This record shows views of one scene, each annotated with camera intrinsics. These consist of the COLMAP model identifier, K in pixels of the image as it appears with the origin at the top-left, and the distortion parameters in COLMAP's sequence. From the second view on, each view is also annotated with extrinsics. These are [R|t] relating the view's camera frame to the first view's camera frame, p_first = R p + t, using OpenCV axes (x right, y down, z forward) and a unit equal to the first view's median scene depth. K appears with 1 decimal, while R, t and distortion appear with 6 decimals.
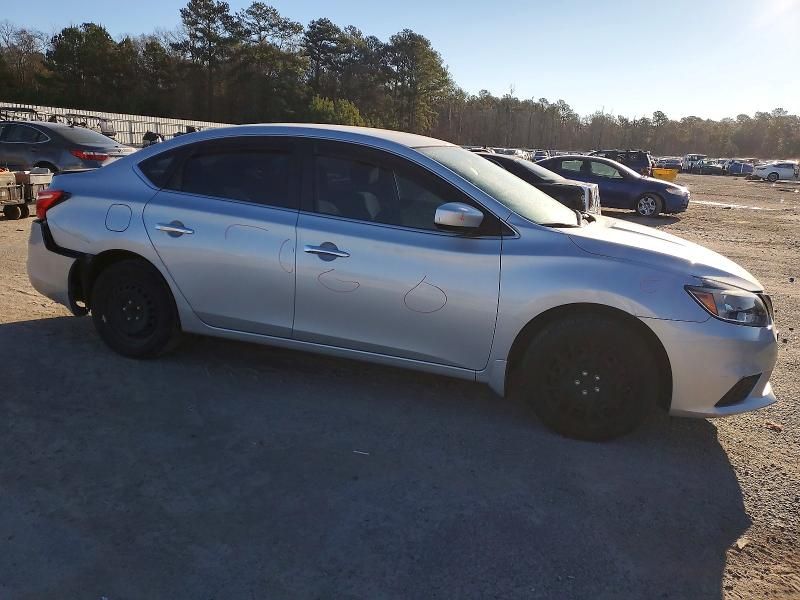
lens RADIAL K [[621.9, 0, 378.4], [0, 621.9, 309.3], [0, 0, 1]] dist [0.026846, 0.006283]
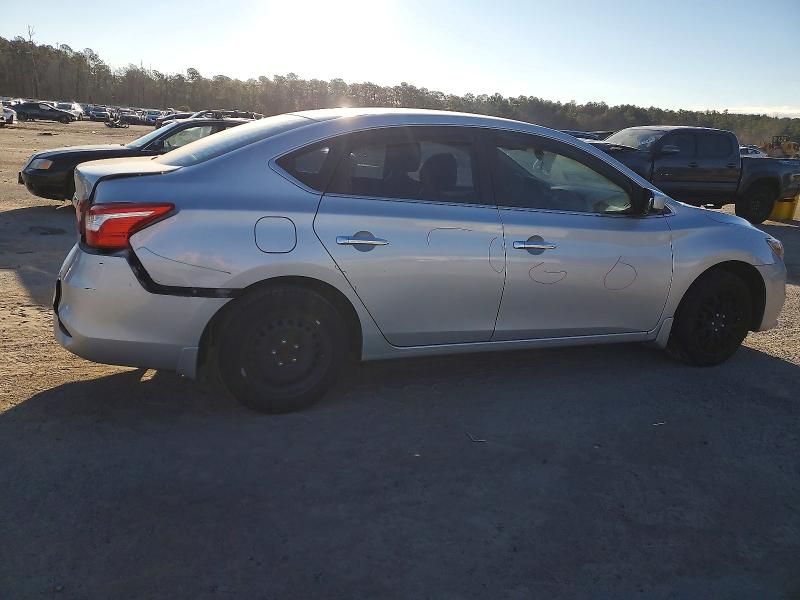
lens RADIAL K [[621.9, 0, 392.5], [0, 621.9, 299.6], [0, 0, 1]] dist [0.026846, 0.006283]
pose [[0.765854, -0.175337, 0.618648, -0.794141], [0.143539, 0.984445, 0.101317, -0.126494], [-0.626789, 0.011206, 0.779109, 0.331505]]
